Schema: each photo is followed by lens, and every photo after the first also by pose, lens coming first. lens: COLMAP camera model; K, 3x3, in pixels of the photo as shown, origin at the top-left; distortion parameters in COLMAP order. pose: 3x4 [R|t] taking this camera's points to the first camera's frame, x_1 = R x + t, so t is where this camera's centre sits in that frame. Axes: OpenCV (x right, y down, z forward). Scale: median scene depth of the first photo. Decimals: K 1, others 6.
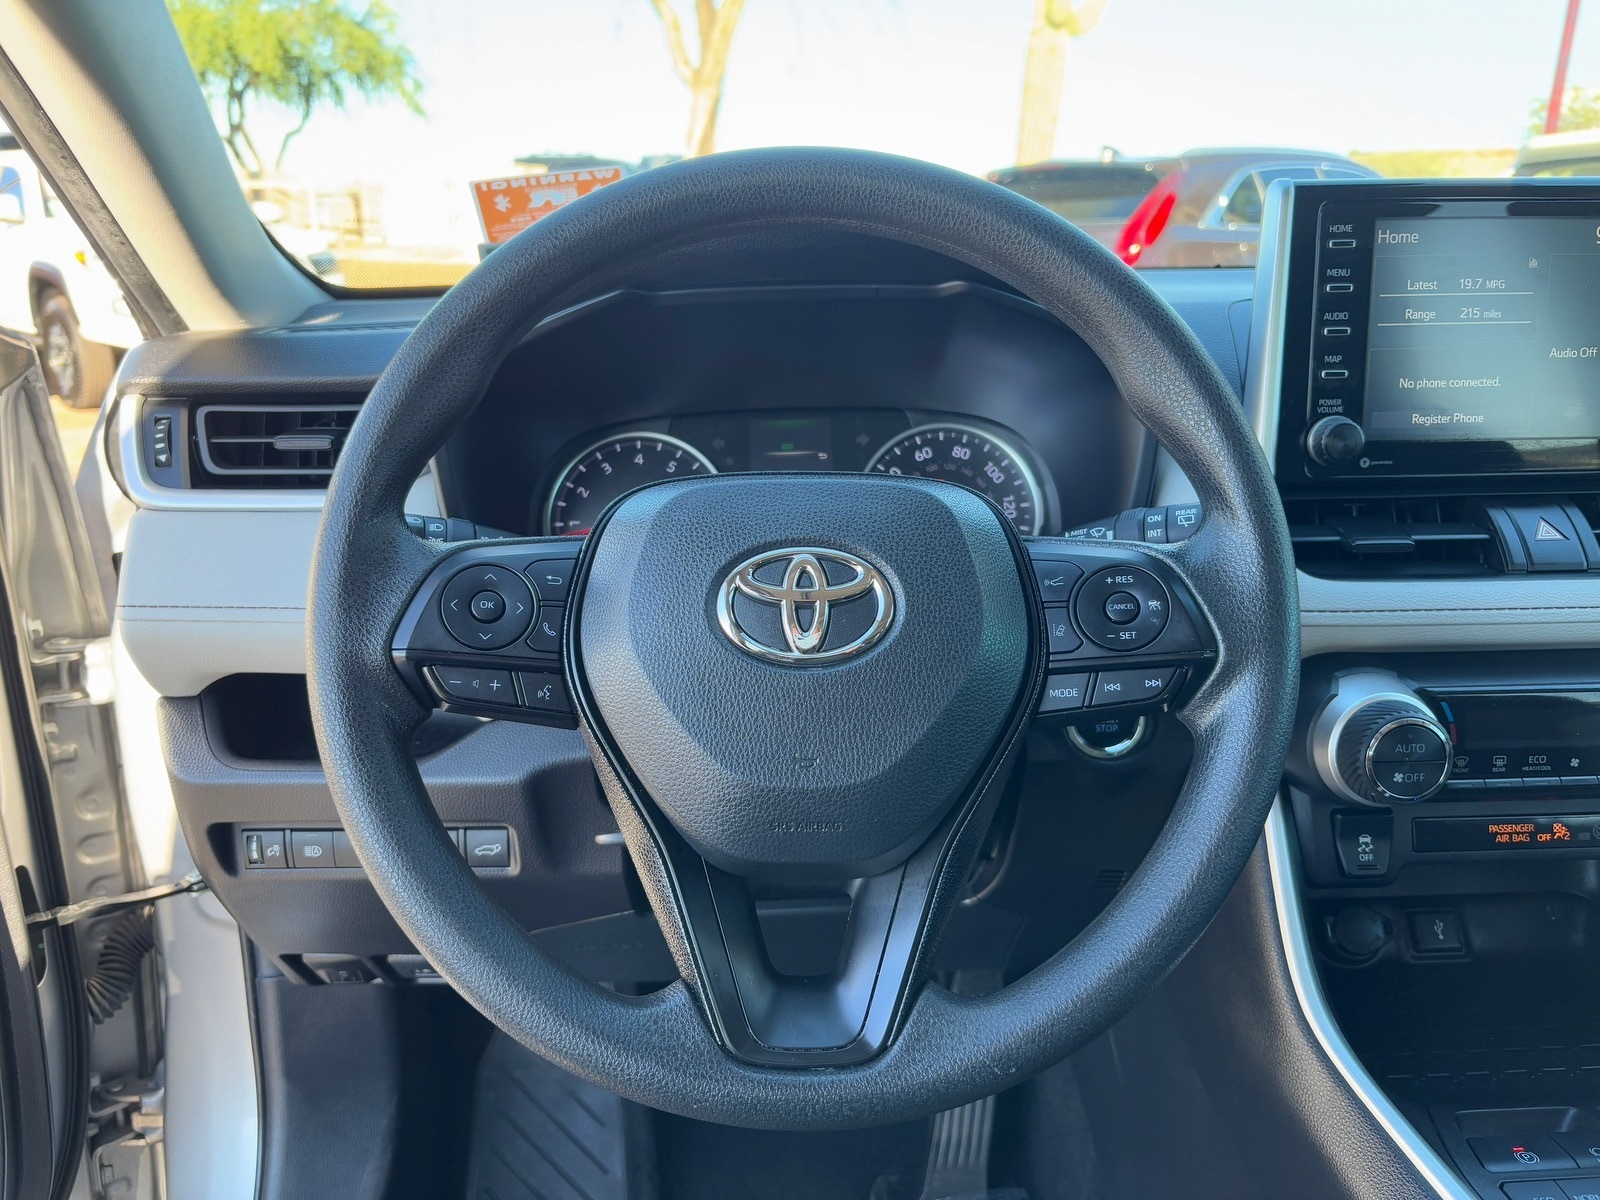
lens RADIAL K [[1220.6, 0, 793.6], [0, 1220.6, 615.8], [0, 0, 1]] dist [0.035581, -0.043340]
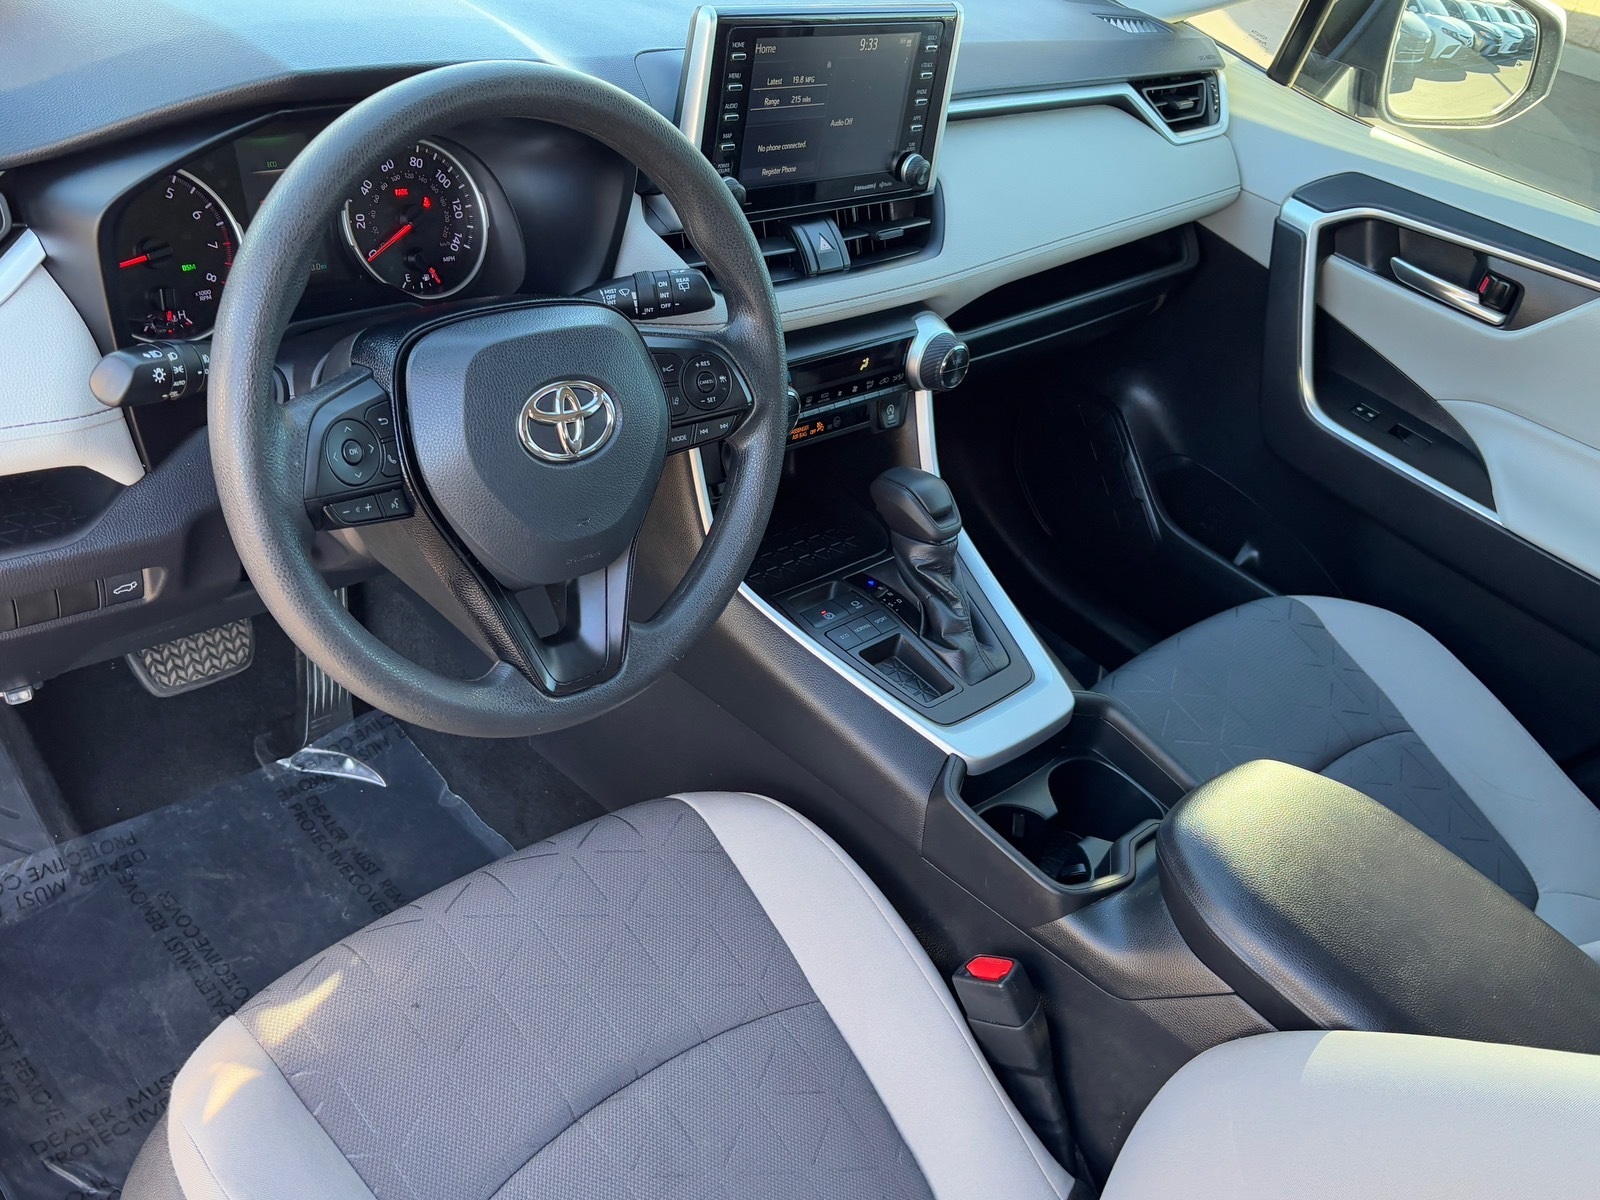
lens RADIAL K [[1435.4, 0, 790.8], [0, 1435.4, 624.3], [0, 0, 1]] dist [0.031813, -0.044711]
pose [[0.718270, -0.260987, 0.644960, -0.737765], [-0.042010, 0.909022, 0.414626, -0.389059], [-0.694495, -0.324909, 0.641959, -0.316216]]
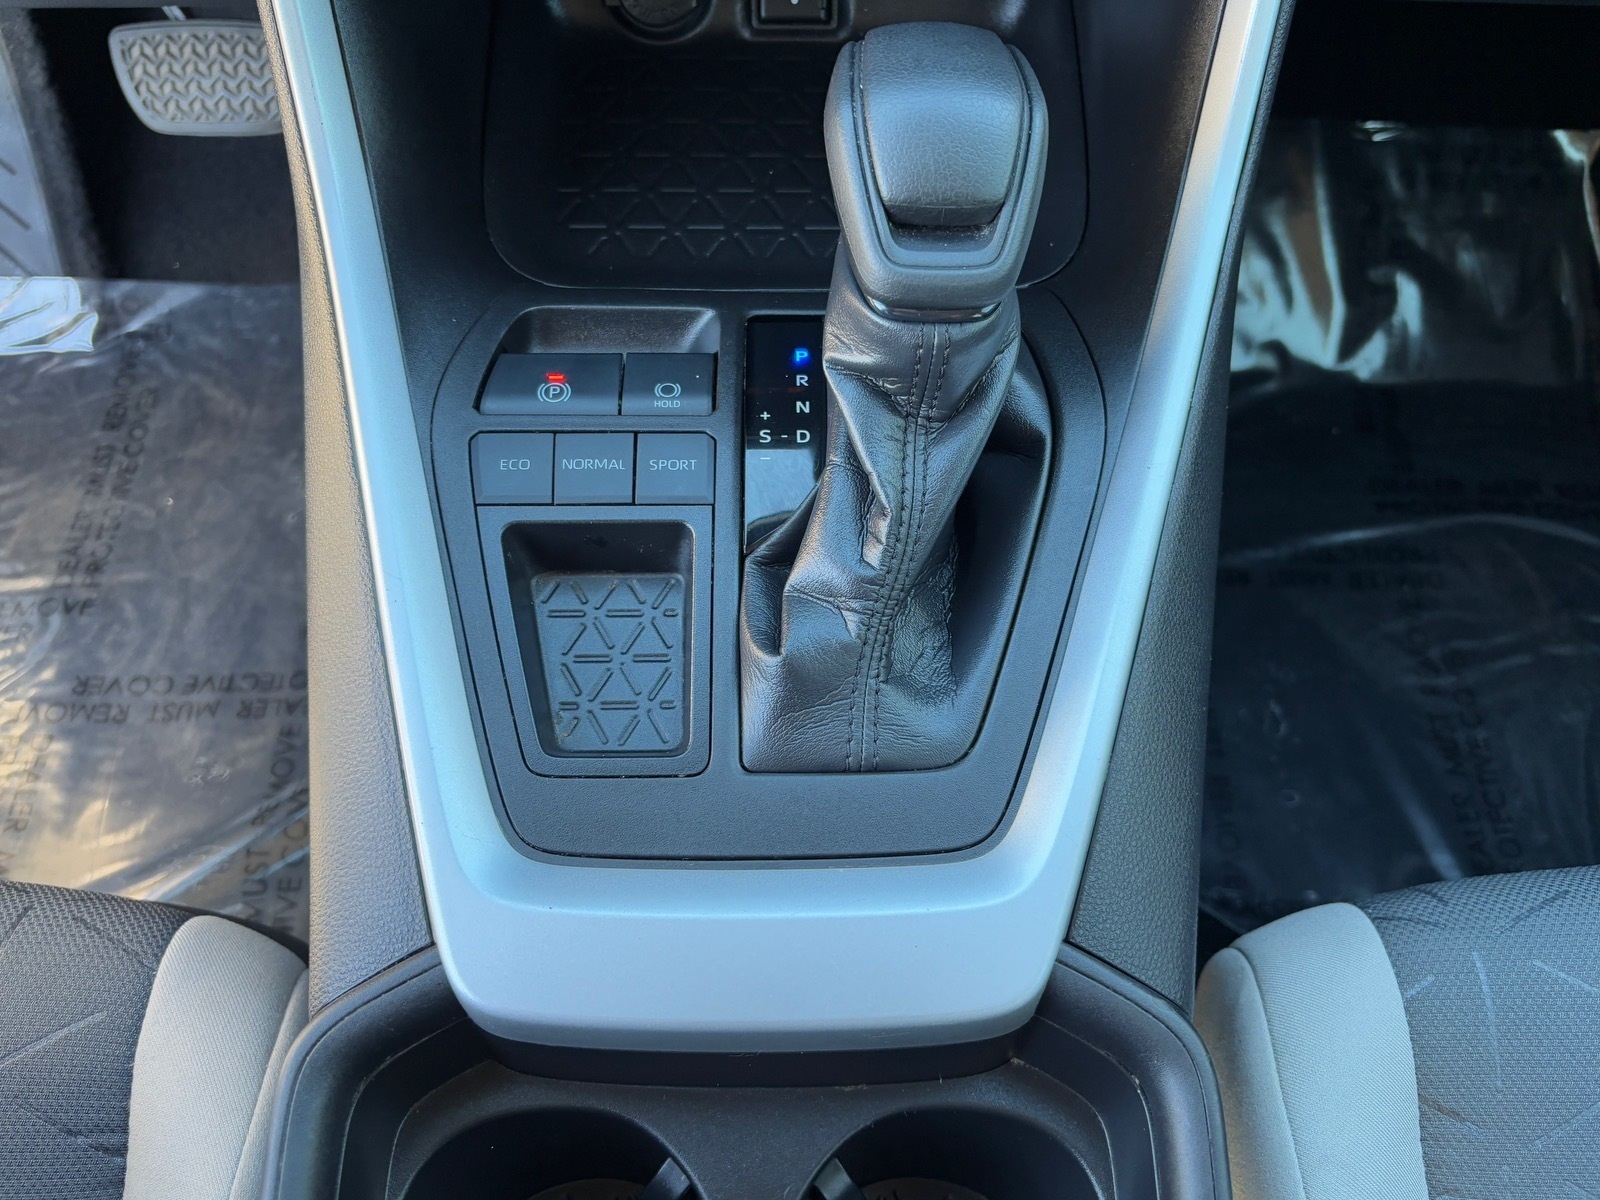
lens RADIAL K [[1271.2, 0, 797.3], [0, 1271.2, 612.7], [0, 0, 1]] dist [0.006470, -0.021934]
pose [[0.999144, 0.038814, 0.014295, 0.627634], [-0.037714, 0.712951, 0.700199, 0.030952], [0.016986, -0.700138, 0.713805, 0.363284]]
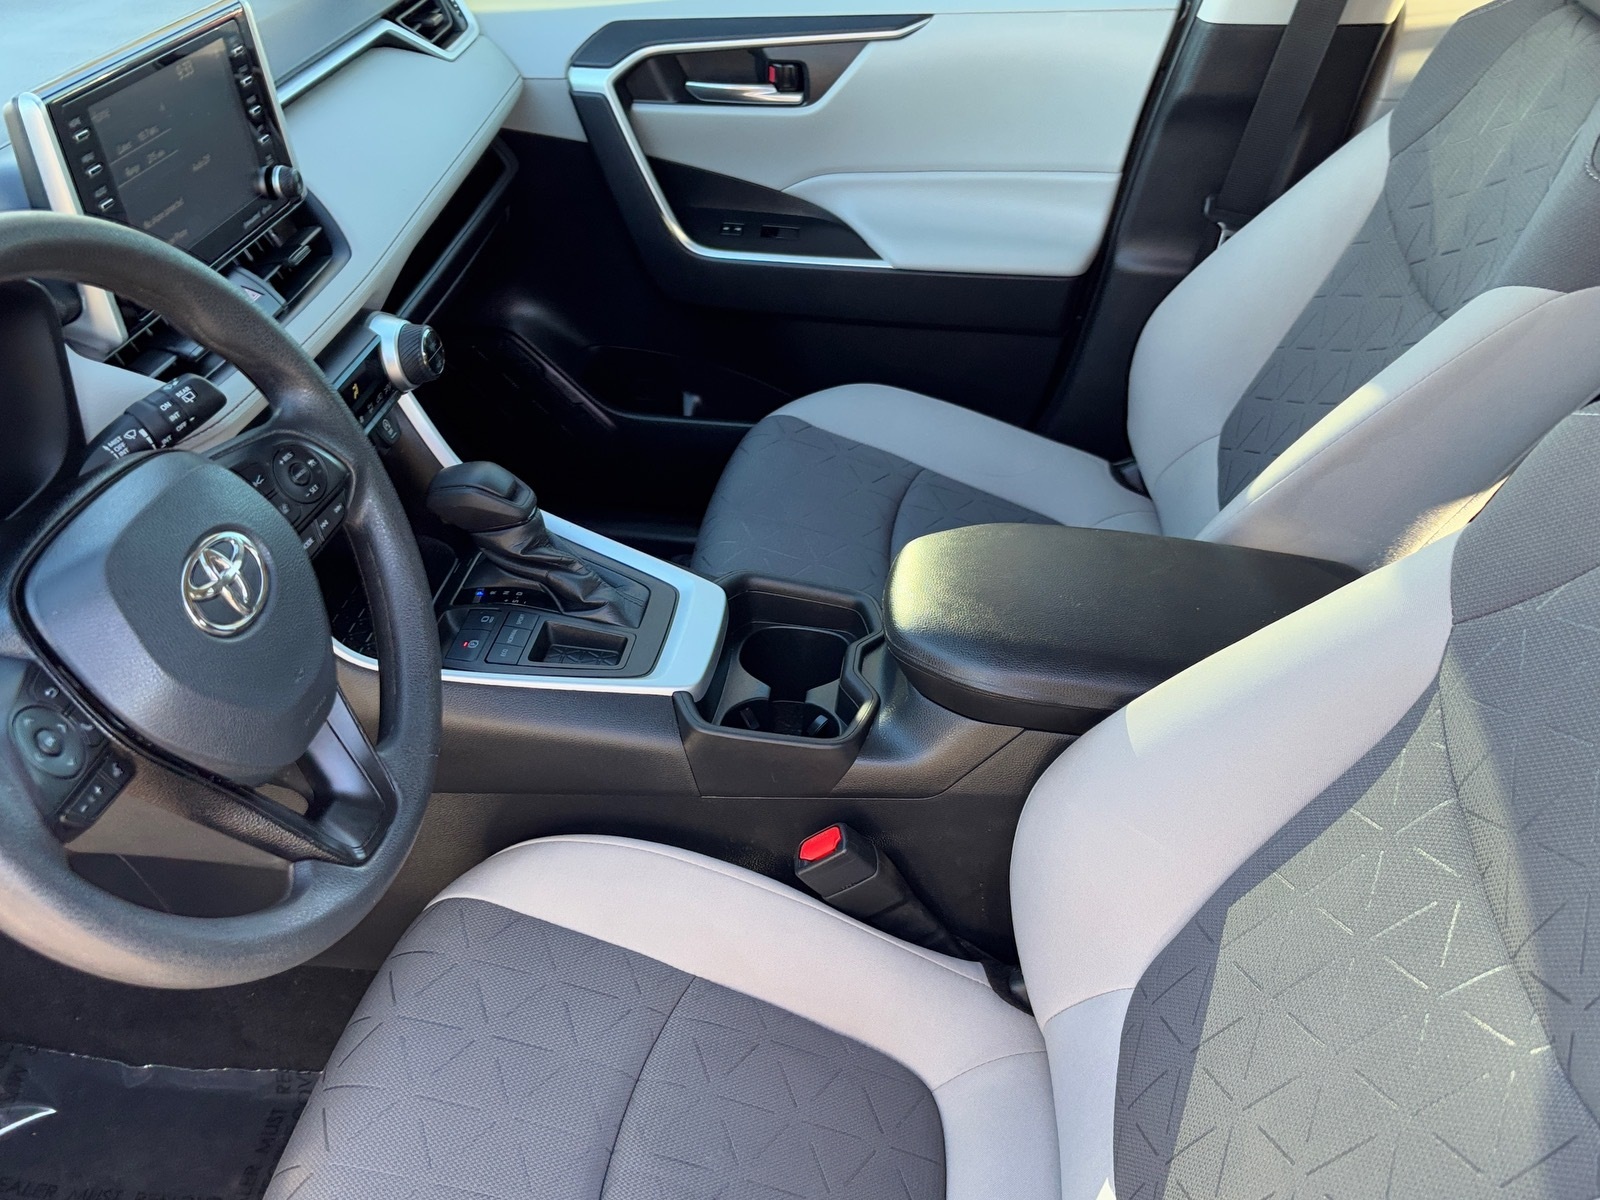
lens RADIAL K [[1435.4, 0, 803.6], [0, 1435.4, 632.9], [0, 0, 1]] dist [0.031813, -0.044711]
pose [[0.155472, -0.555865, 0.816605, -0.867065], [0.251757, 0.821656, 0.511371, -0.438728], [-0.955221, 0.126082, 0.267687, -0.006539]]
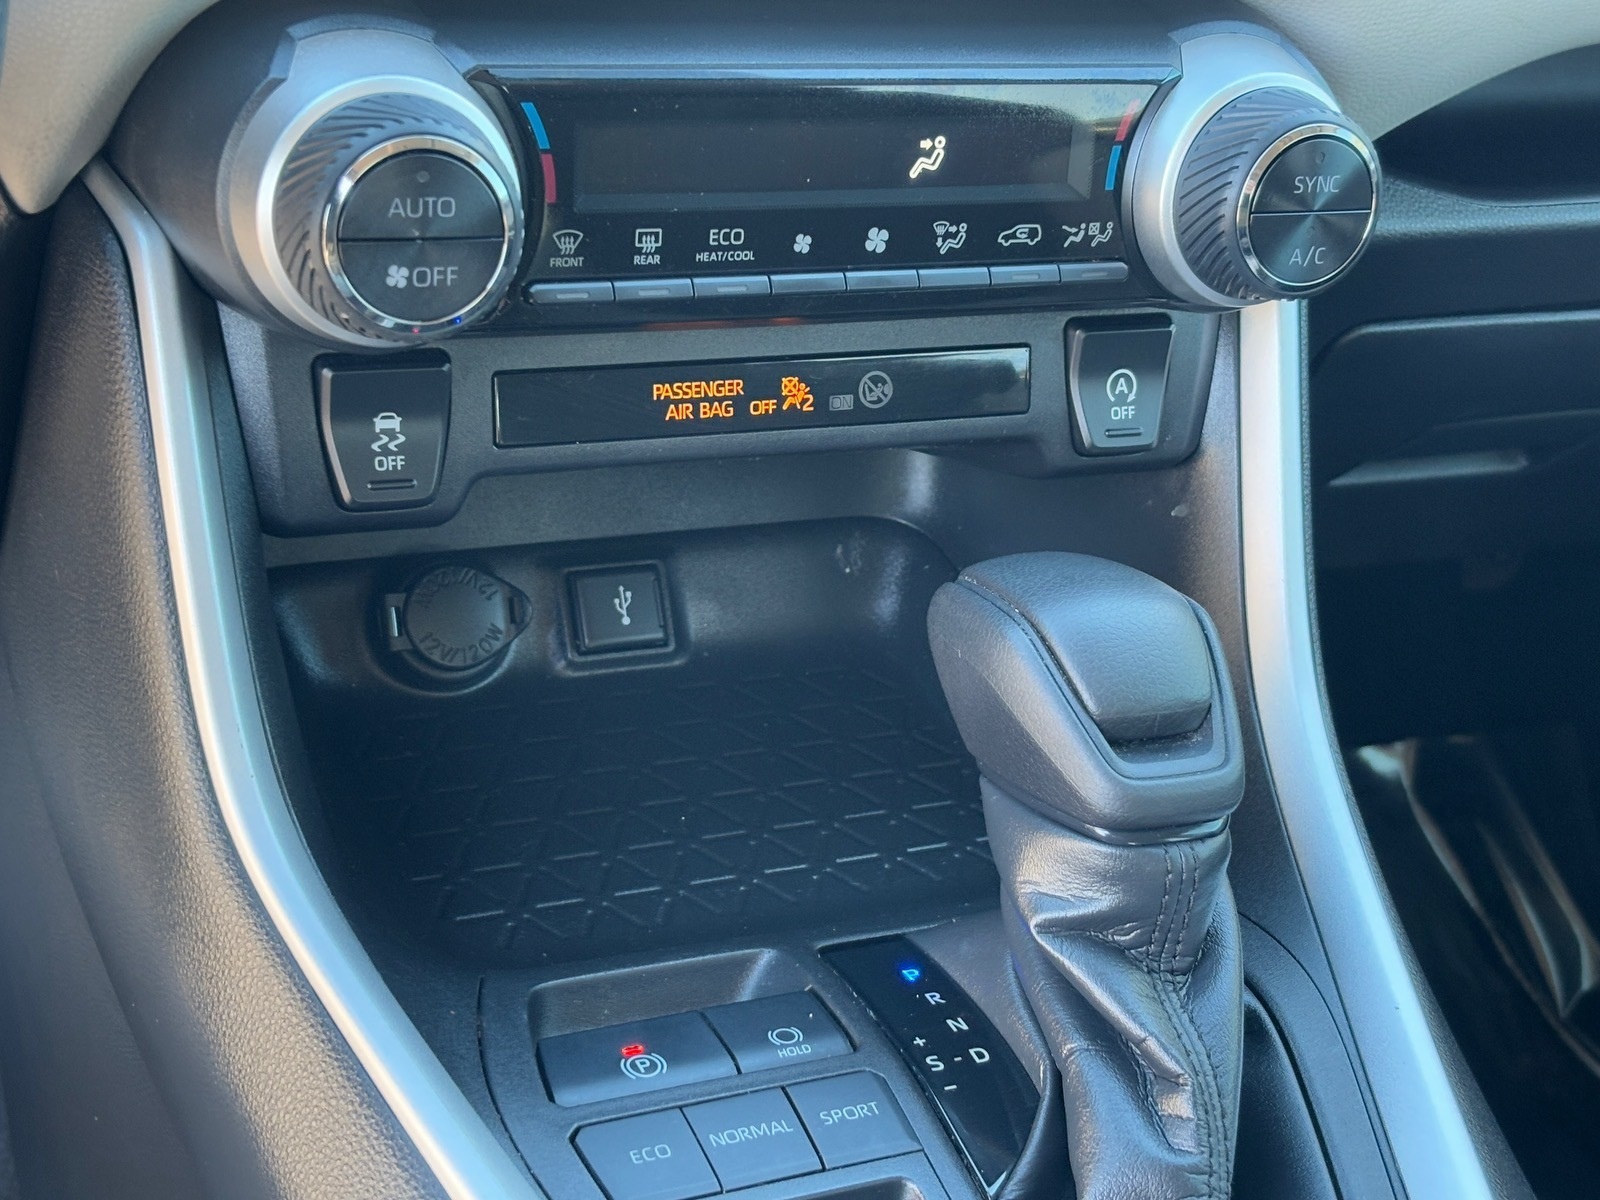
lens RADIAL K [[2547.3, 0, 775.1], [0, 2547.3, 618.8], [0, 0, 1]] dist [0.121345, 0.000000]
pose [[0.921950, -0.060710, 0.382521, 0.236049], [-0.033615, 0.971369, 0.235185, 0.029178], [-0.385847, -0.229687, 0.893513, 0.105583]]
